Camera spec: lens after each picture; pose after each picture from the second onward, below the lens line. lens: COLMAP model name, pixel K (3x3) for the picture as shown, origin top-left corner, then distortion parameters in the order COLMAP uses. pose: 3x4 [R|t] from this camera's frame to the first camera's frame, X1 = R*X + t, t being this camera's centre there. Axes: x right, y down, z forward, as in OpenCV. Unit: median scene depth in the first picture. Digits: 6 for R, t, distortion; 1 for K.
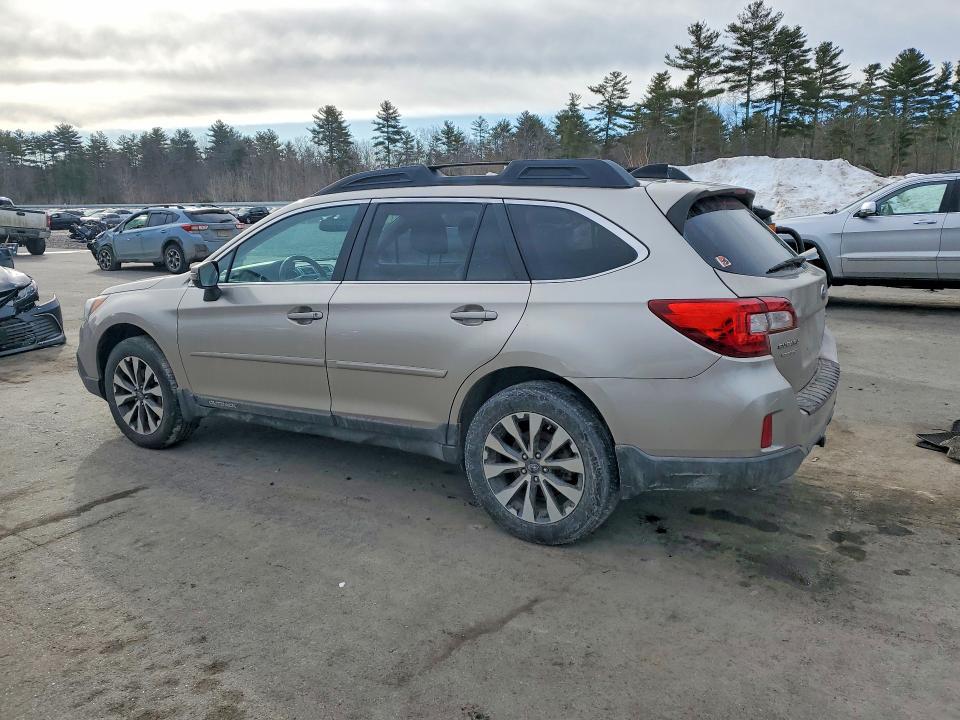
lens RADIAL K [[748.7, 0, 480.0], [0, 748.7, 360.0], [0, 0, 1]] dist [0.025403, -0.003677]
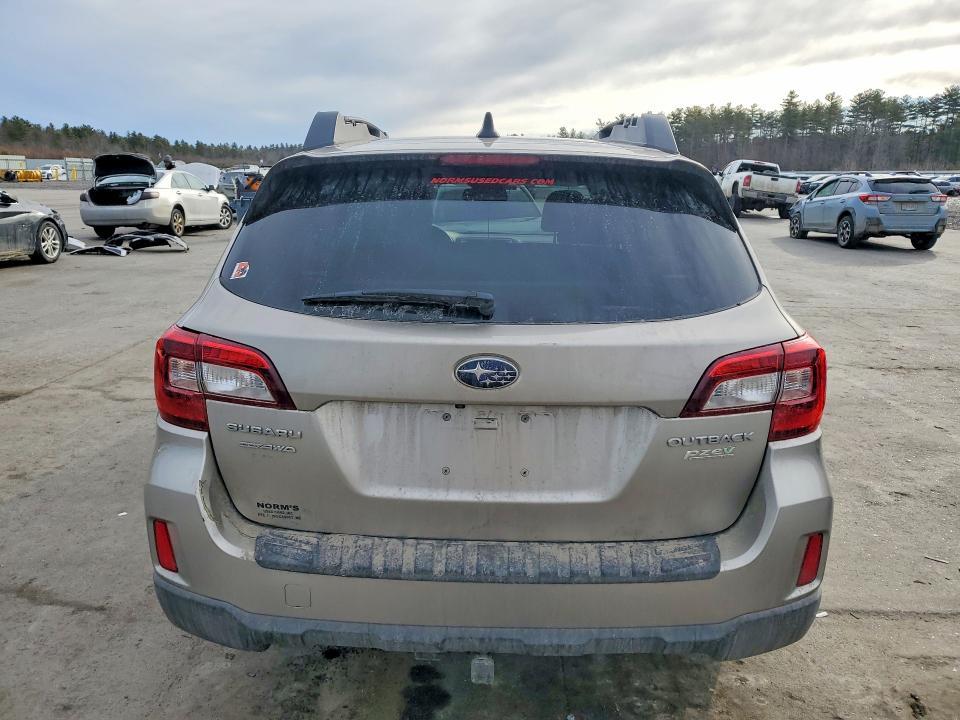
lens RADIAL K [[748.7, 0, 480.0], [0, 748.7, 360.0], [0, 0, 1]] dist [0.025403, -0.003677]
pose [[0.497397, 0.228090, -0.837002, 0.620017], [-0.192277, 0.969806, 0.150018, -0.122943], [0.845947, 0.086318, 0.526235, 0.545593]]
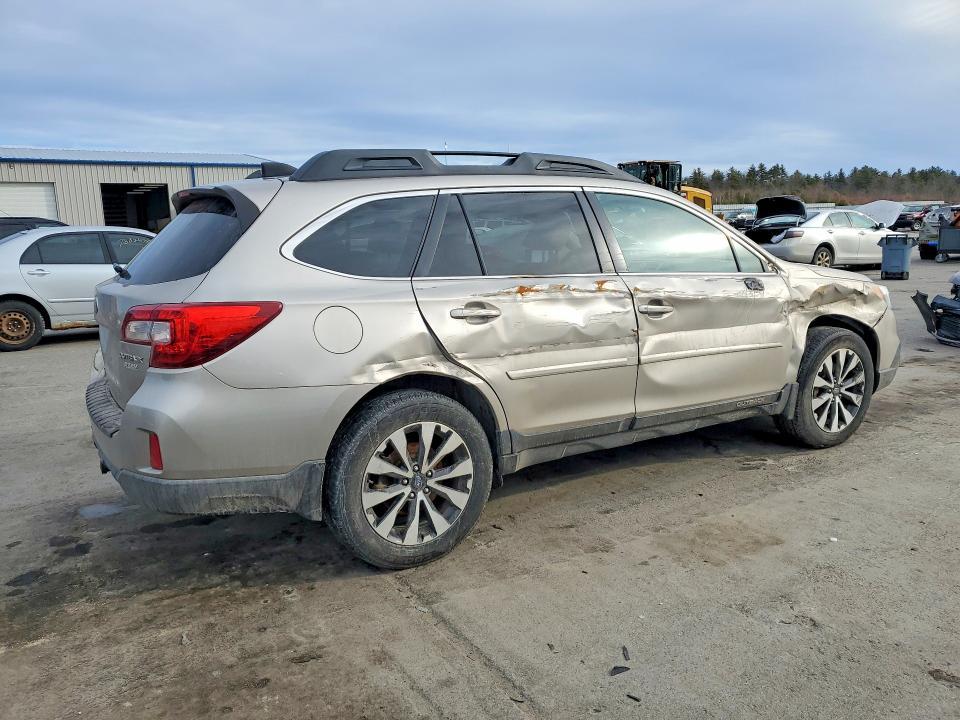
lens RADIAL K [[753.9, 0, 478.8], [0, 753.9, 402.0], [0, 0, 1]] dist [0.032983, 0.001022]
pose [[-0.469580, 0.225133, -0.853704, 0.761079], [-0.146313, 0.933729, 0.326716, -0.250011], [0.870682, 0.278327, -0.405520, 1.320528]]
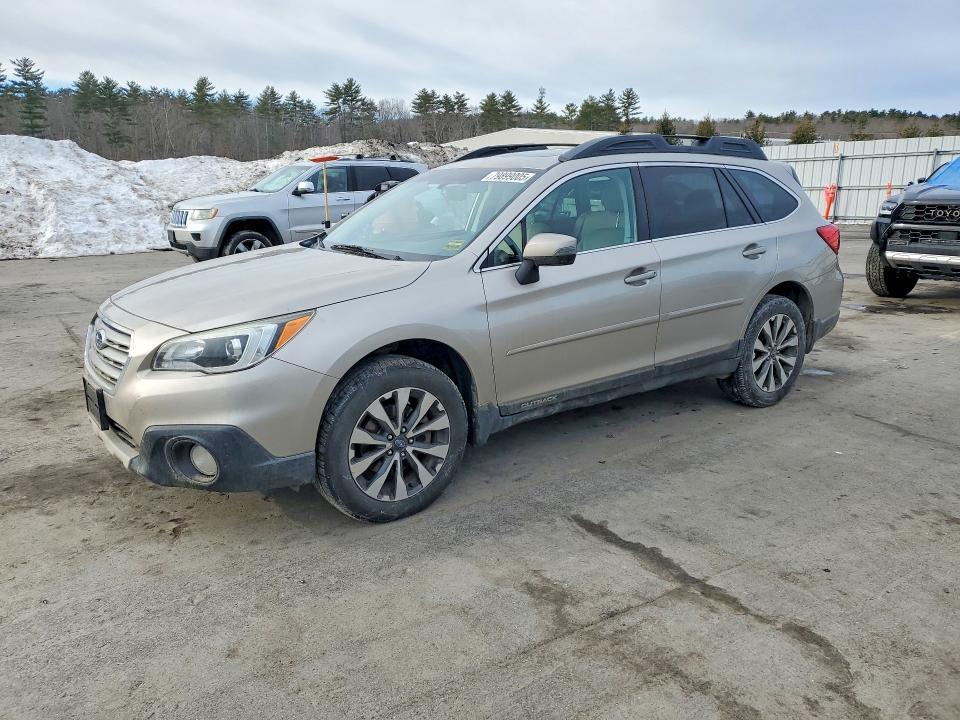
lens RADIAL K [[768.1, 0, 480.0], [0, 768.1, 360.0], [0, 0, 1]] dist [0.002905, -0.001745]
pose [[0.378426, -0.202473, 0.903215, -1.052999], [0.192520, 0.971661, 0.137156, -0.110467], [-0.905389, 0.121983, 0.406682, 0.648682]]
